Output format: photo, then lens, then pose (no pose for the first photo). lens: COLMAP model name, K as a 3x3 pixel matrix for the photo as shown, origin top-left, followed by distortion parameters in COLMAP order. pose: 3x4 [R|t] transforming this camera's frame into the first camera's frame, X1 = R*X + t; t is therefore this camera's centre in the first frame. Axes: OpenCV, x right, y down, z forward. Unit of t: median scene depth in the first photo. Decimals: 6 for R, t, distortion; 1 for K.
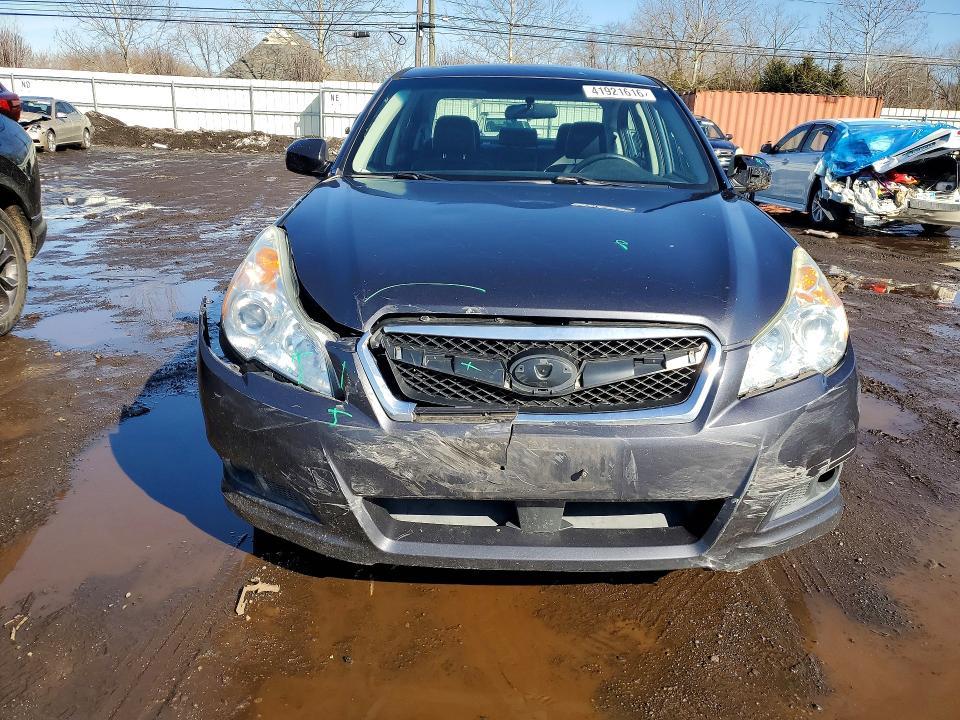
lens RADIAL K [[818.8, 0, 480.0], [0, 818.8, 360.0], [0, 0, 1]] dist [0.006707, 0.010067]
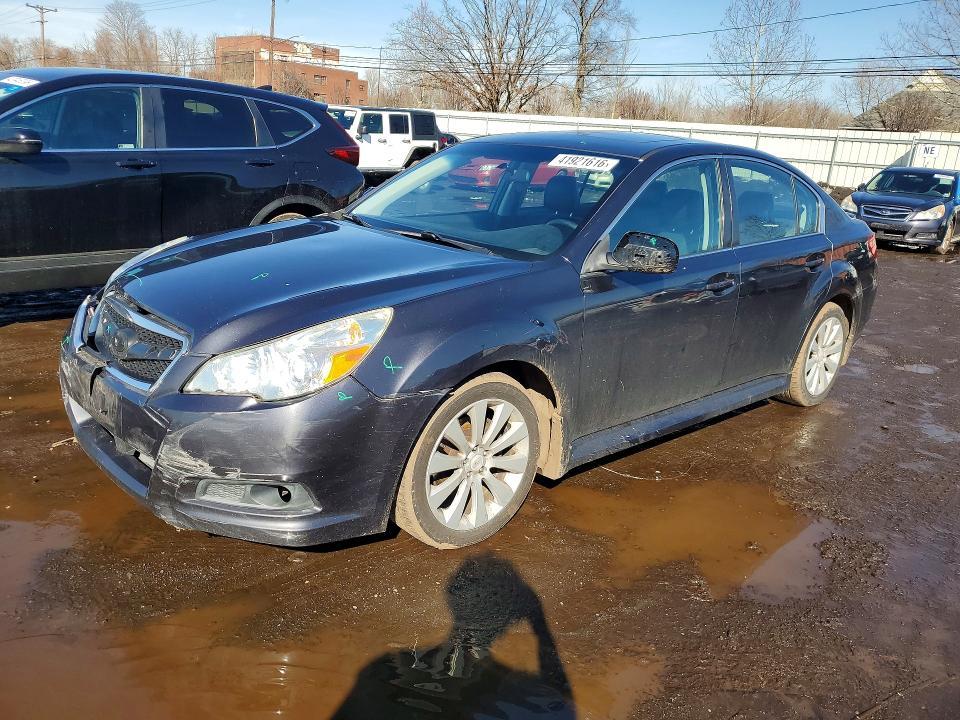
lens RADIAL K [[818.8, 0, 480.0], [0, 818.8, 360.0], [0, 0, 1]] dist [0.006707, 0.010067]
pose [[0.613124, 0.221617, -0.758264, 0.255208], [-0.259926, 0.962994, 0.071279, -0.034496], [0.746001, 0.153389, 0.648039, 0.082914]]
